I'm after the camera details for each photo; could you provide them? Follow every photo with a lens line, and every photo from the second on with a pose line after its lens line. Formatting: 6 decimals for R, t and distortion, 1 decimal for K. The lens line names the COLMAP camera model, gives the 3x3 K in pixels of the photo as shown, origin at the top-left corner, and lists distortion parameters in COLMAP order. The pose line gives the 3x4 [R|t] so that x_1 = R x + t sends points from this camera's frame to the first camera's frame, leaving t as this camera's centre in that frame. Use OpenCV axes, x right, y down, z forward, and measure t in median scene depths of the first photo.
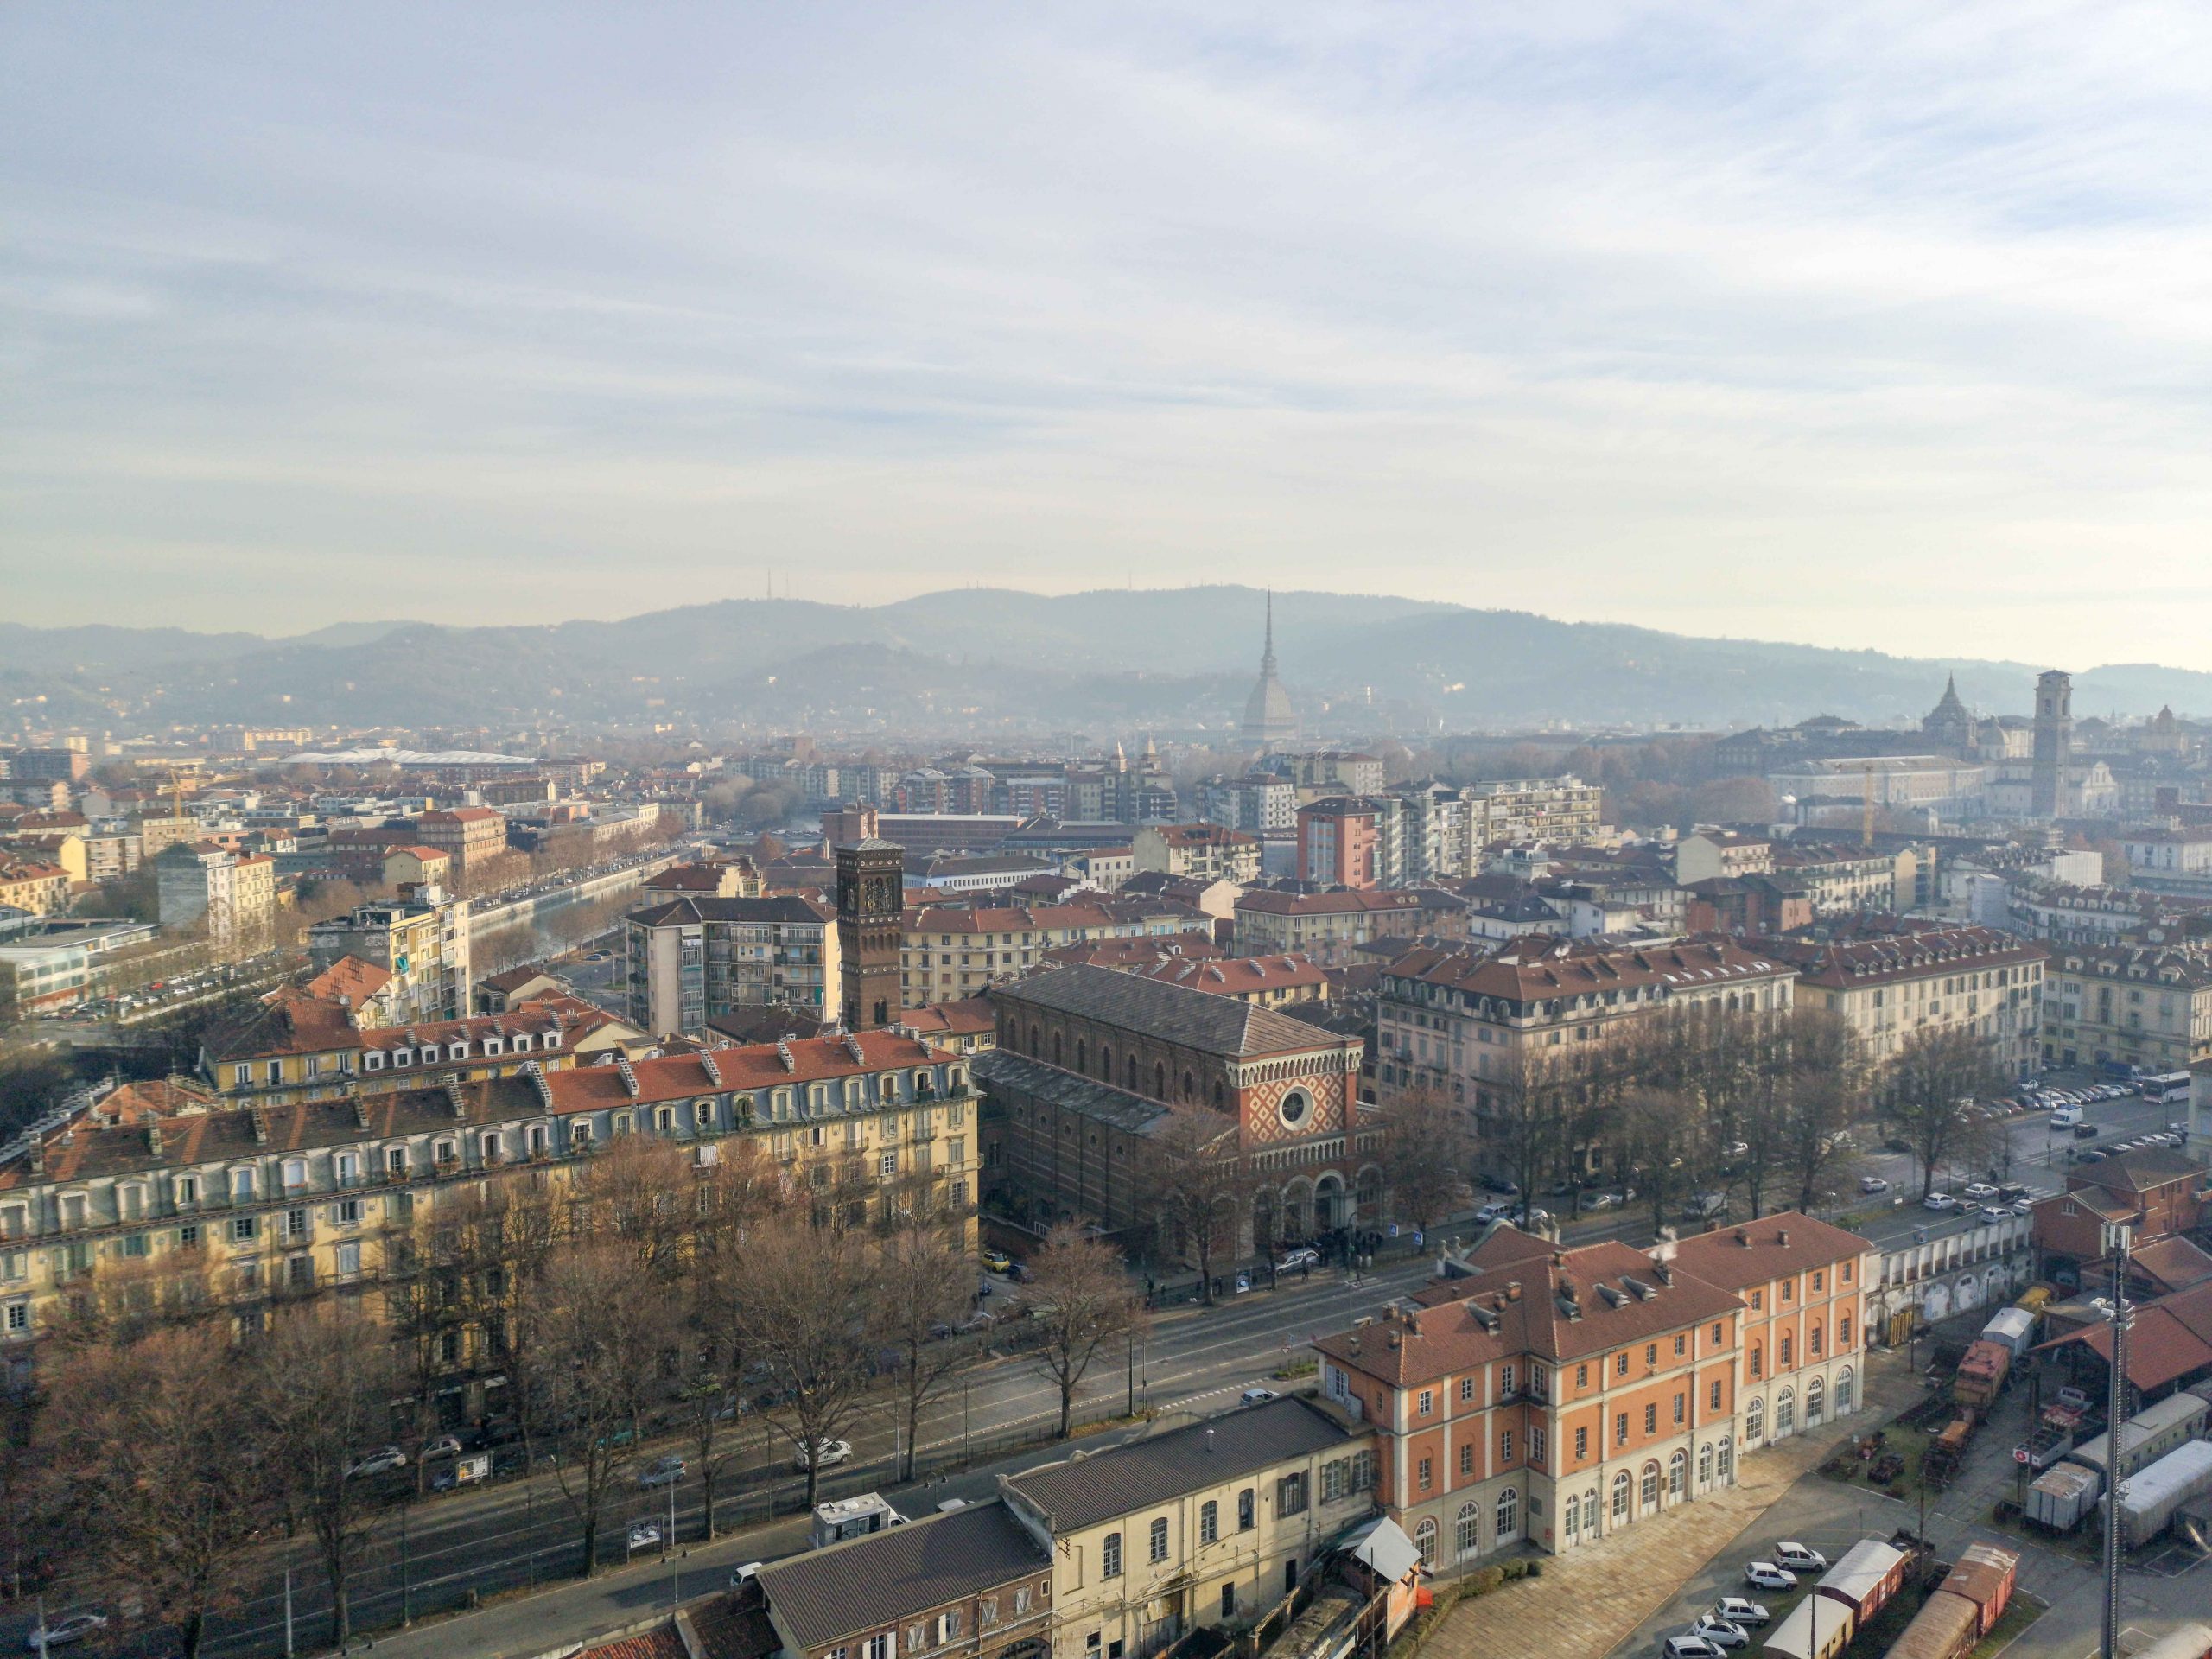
lens RADIAL K [[1650.3, 0, 1094.2], [0, 1650.3, 832.1], [0, 0, 1]] dist [0.066883, -0.055968]
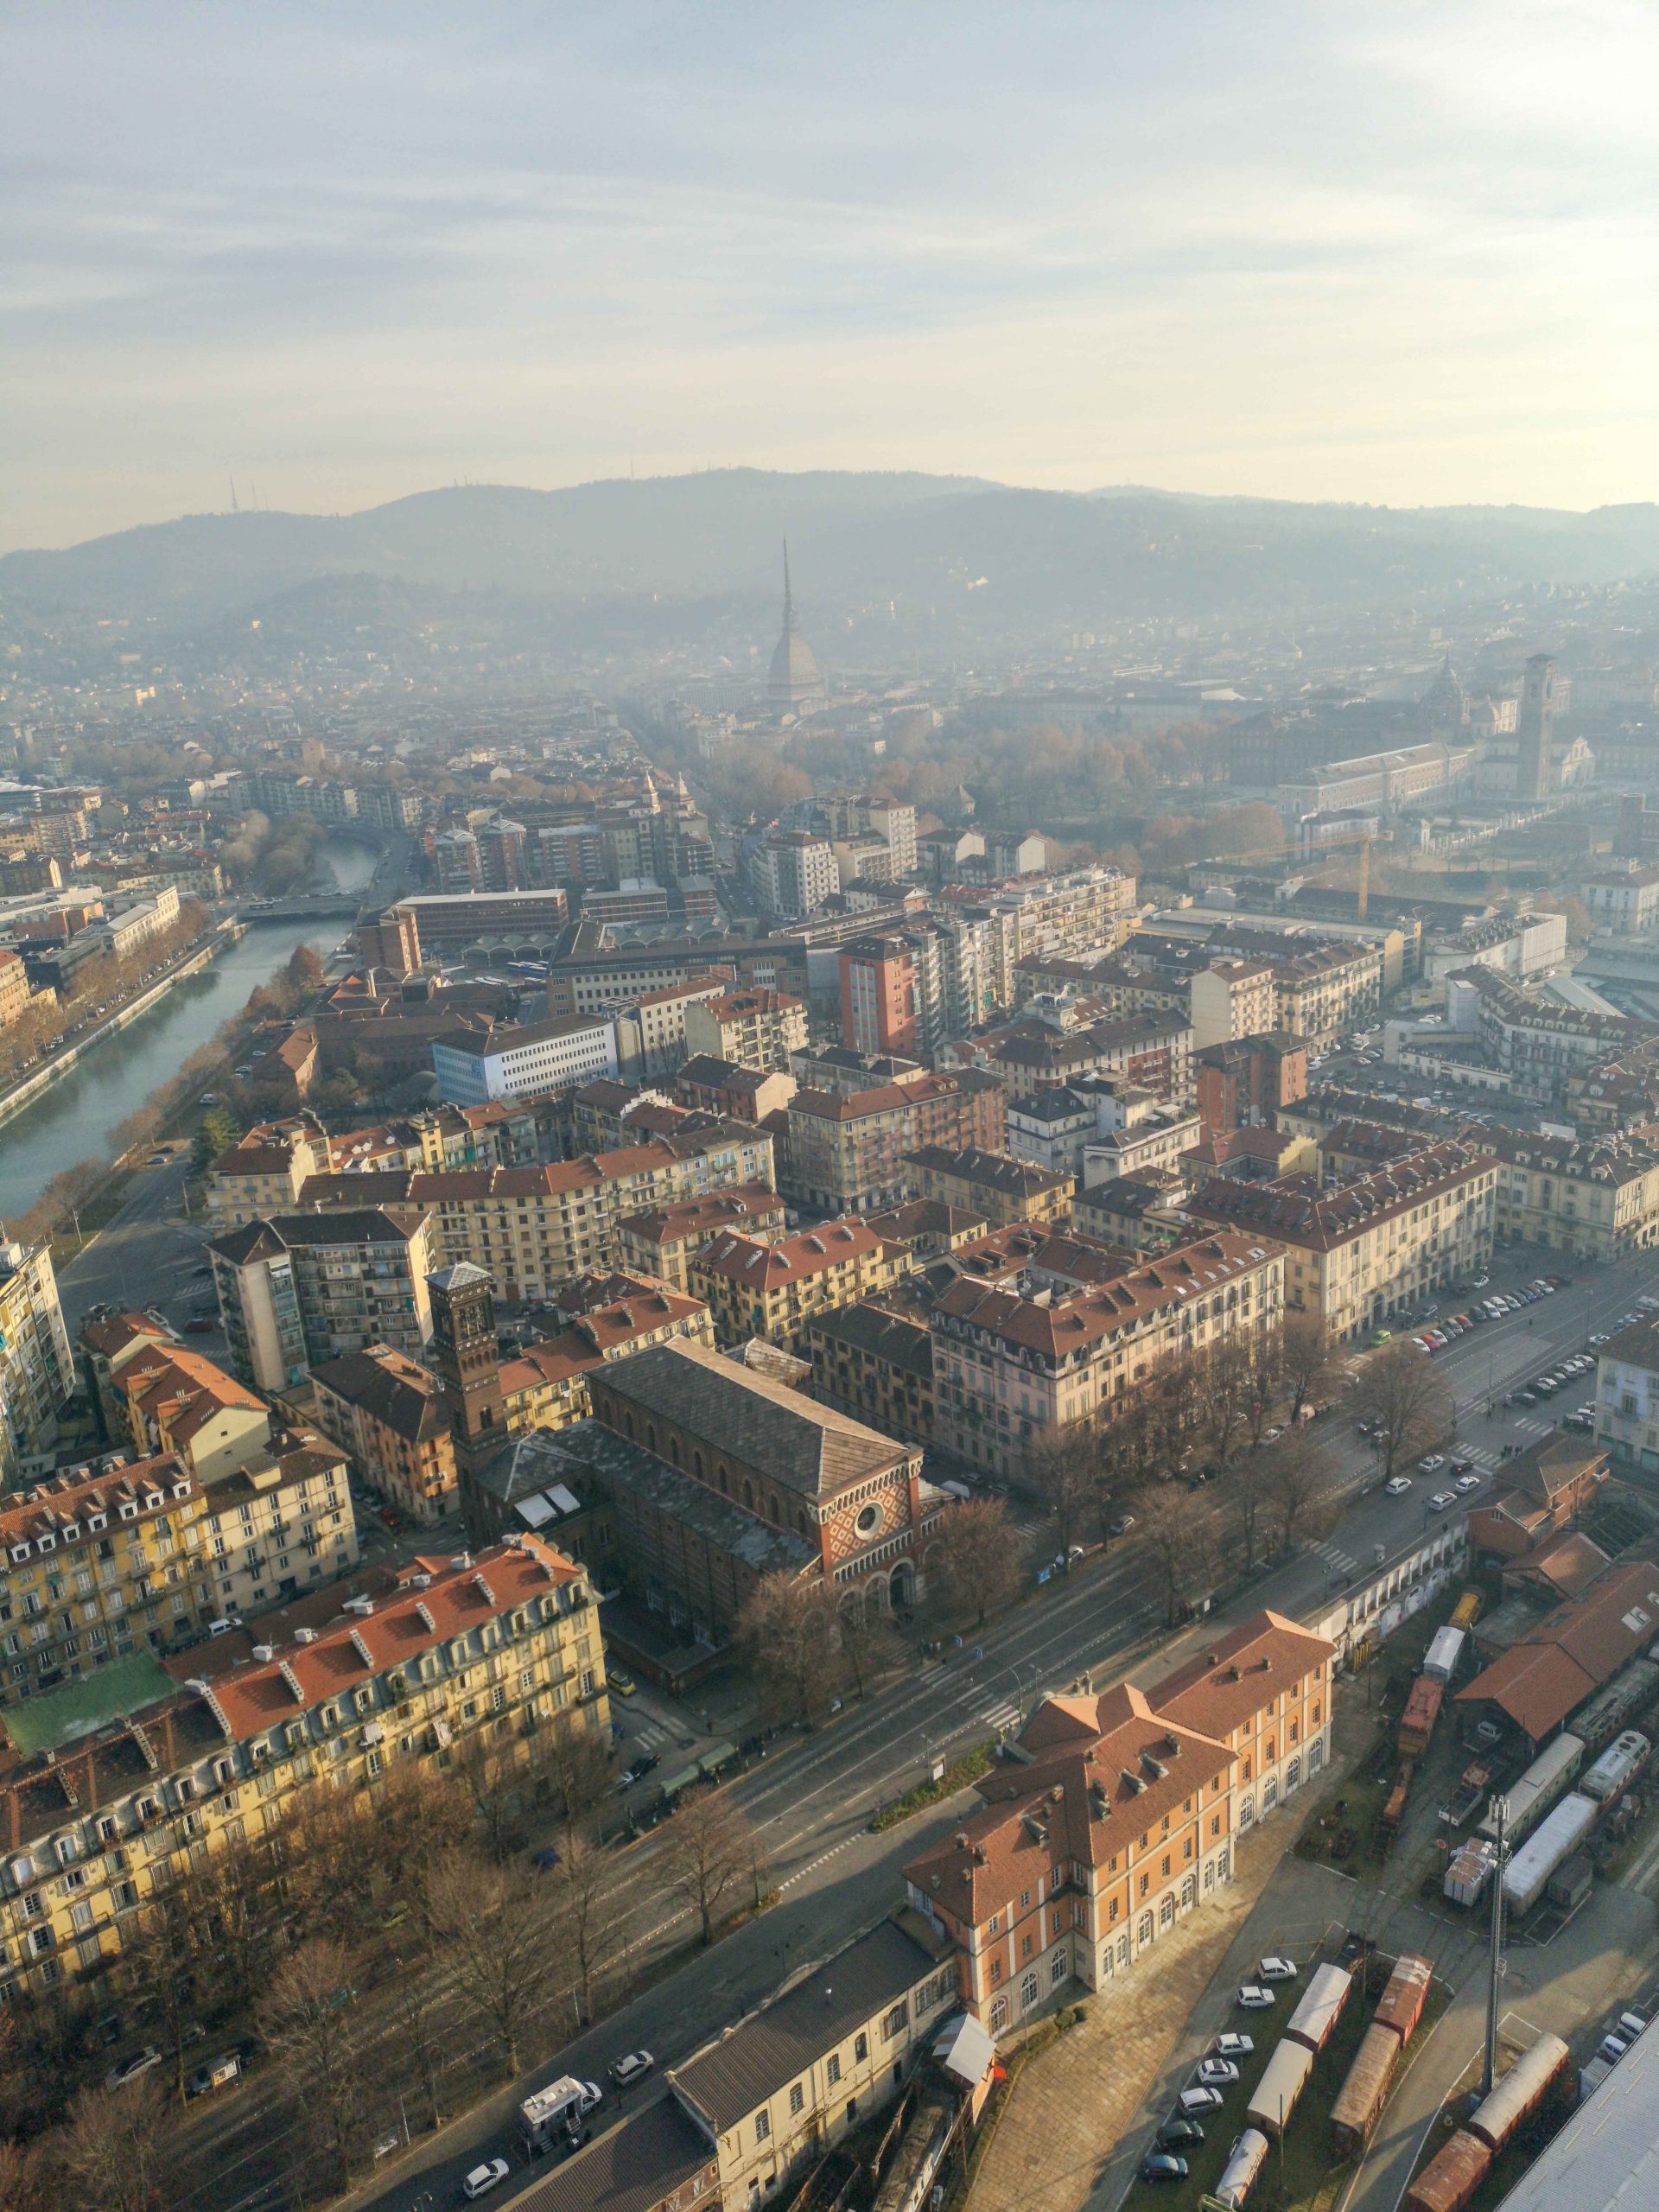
lens RADIAL K [[1650.3, 0, 828.7], [0, 1650.3, 1108.0], [0, 0, 1]] dist [0.066883, -0.055968]
pose [[0.989854, -0.098584, 0.102320, 0.003278], [0.072788, 0.970295, 0.230714, -0.312948], [-0.122026, -0.220926, 0.967627, -0.043584]]
